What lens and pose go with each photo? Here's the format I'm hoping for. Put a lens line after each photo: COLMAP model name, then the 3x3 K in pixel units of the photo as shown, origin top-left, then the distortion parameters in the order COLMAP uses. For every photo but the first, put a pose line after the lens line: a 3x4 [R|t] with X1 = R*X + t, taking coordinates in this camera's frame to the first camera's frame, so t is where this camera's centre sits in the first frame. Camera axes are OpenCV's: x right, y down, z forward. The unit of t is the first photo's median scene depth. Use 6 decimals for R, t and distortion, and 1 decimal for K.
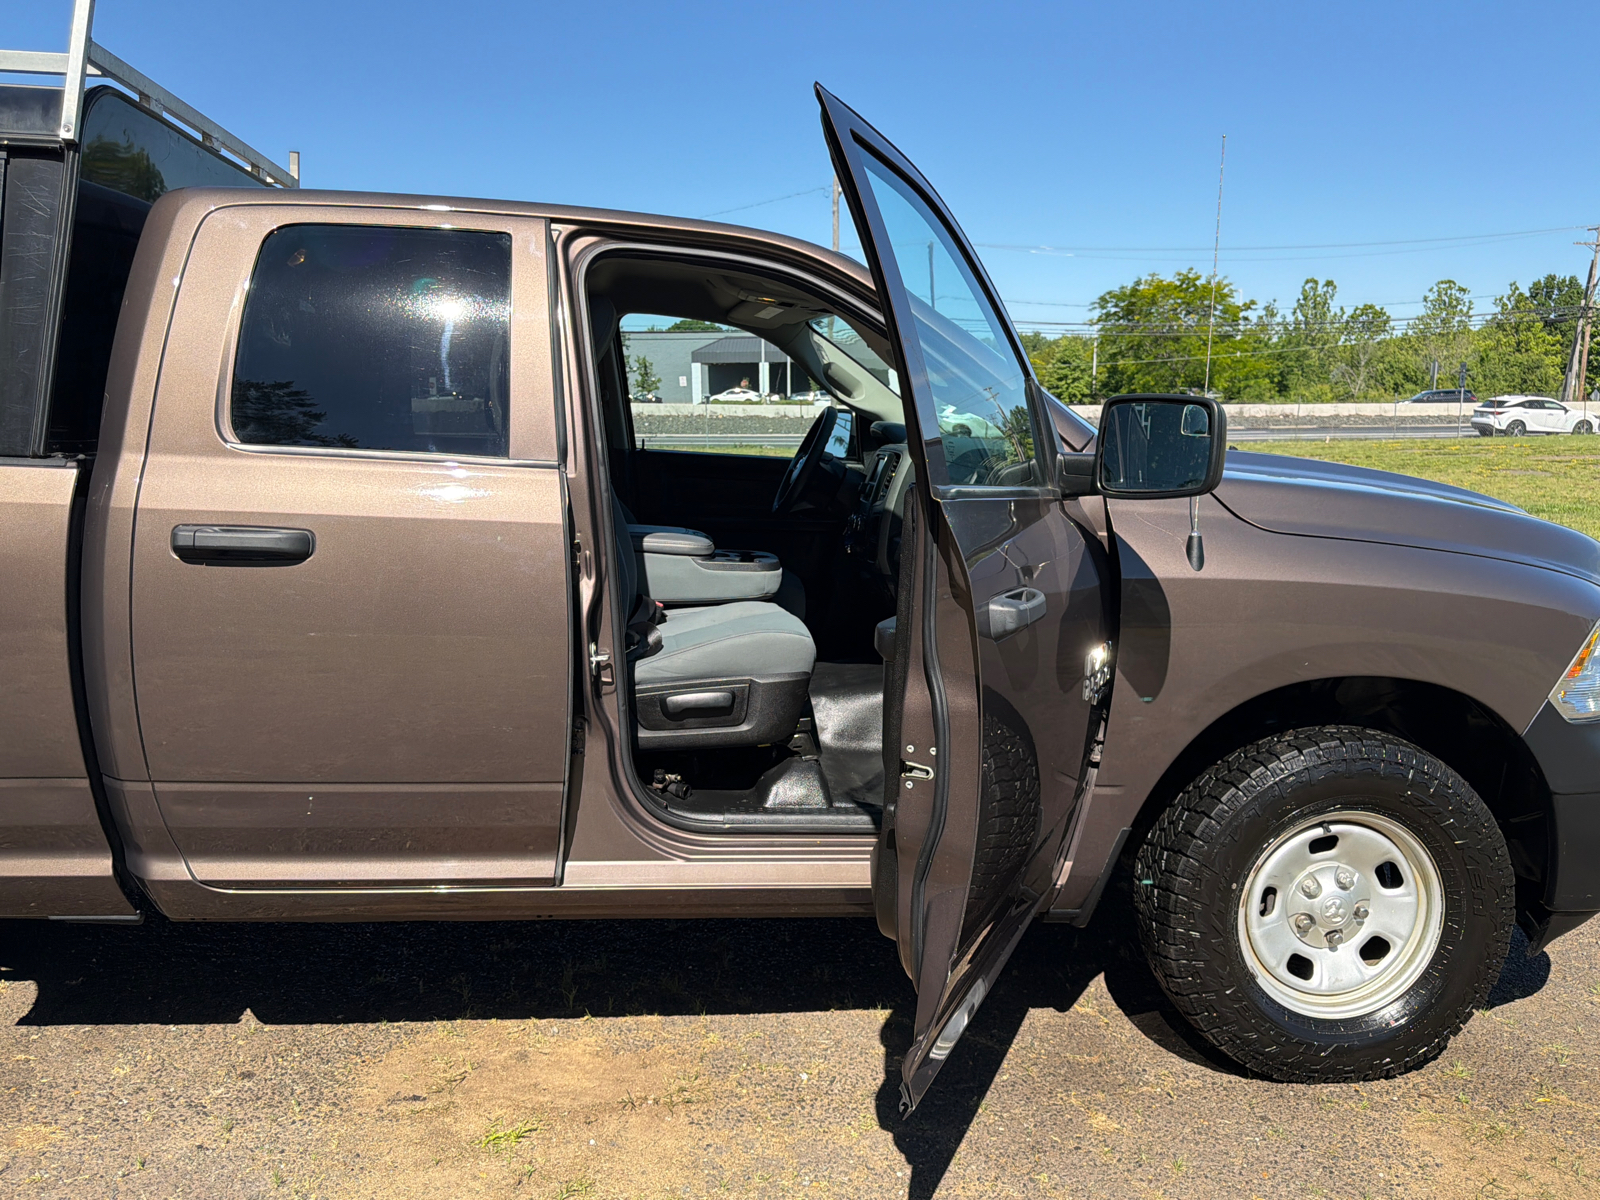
lens RADIAL K [[1328.4, 0, 803.4], [0, 1328.4, 607.3], [0, 0, 1]] dist [0.008666, -0.008990]
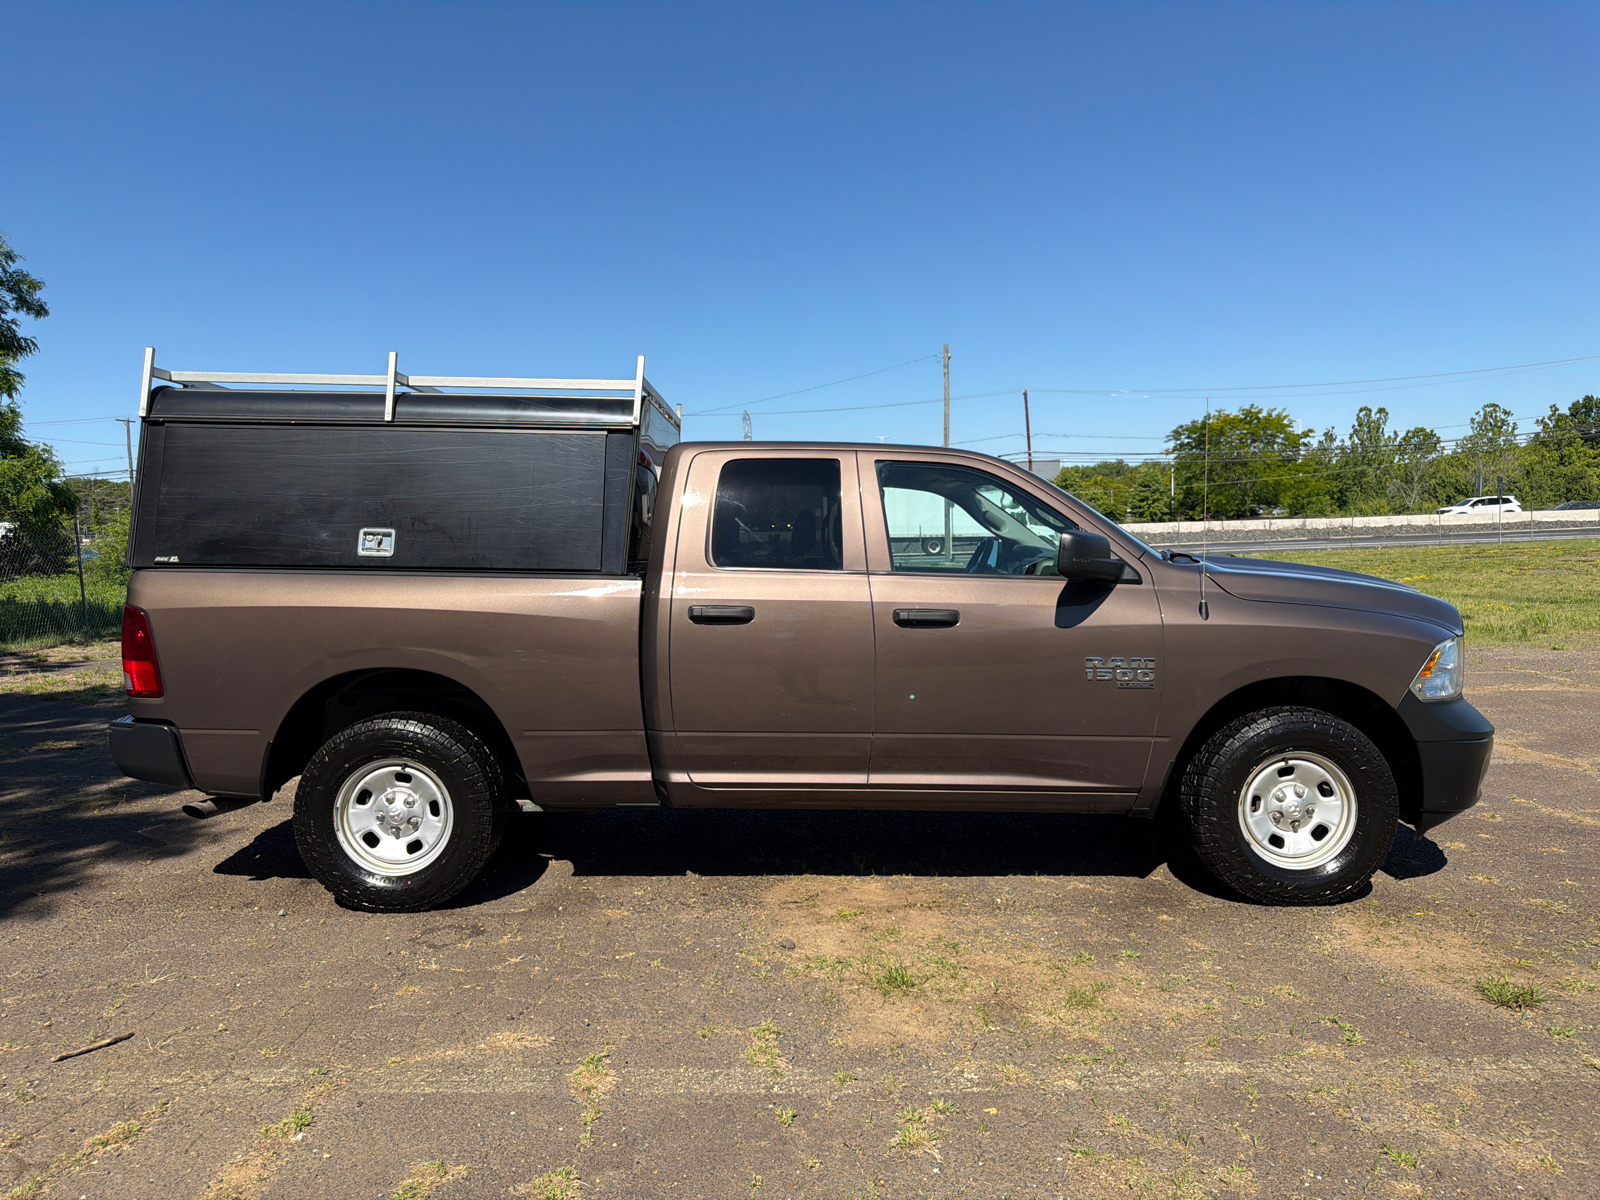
lens RADIAL K [[1138.7, 0, 794.3], [0, 1138.7, 604.2], [0, 0, 1]] dist [0.032511, -0.038834]
pose [[0.993954, -0.020079, -0.107944, -0.099092], [0.010652, 0.996133, -0.087213, 0.077061], [0.109278, 0.085535, 0.990324, -0.617336]]
